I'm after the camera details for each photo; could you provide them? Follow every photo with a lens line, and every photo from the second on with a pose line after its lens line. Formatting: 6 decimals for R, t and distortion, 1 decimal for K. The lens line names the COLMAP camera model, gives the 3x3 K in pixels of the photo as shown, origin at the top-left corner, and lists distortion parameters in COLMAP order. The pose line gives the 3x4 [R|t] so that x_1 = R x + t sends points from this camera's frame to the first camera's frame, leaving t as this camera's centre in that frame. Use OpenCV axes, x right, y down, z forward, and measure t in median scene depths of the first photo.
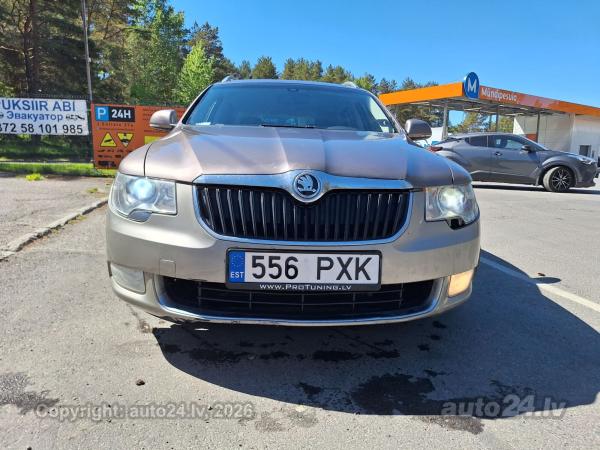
lens RADIAL K [[450.7, 0, 300.0], [0, 450.7, 225.0], [0, 0, 1]] dist [0.003243, -0.001141]
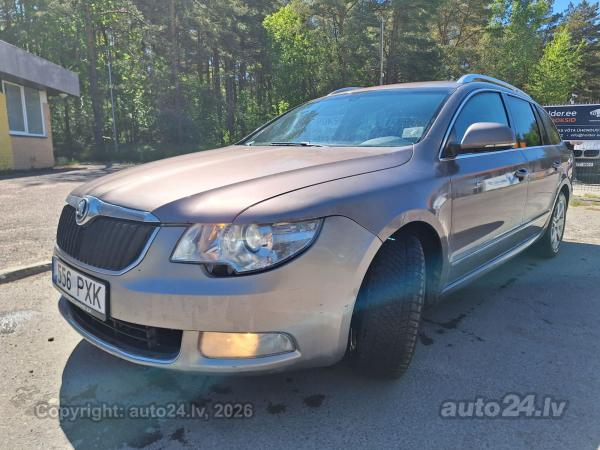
lens RADIAL K [[433.1, 0, 300.0], [0, 433.1, 225.0], [0, 0, 1]] dist [0.009509, -0.004147]
pose [[0.662360, 0.109657, -0.741117, 0.119878], [-0.101339, 0.993252, 0.056394, -0.017032], [0.742300, 0.037751, 0.669003, 0.070072]]
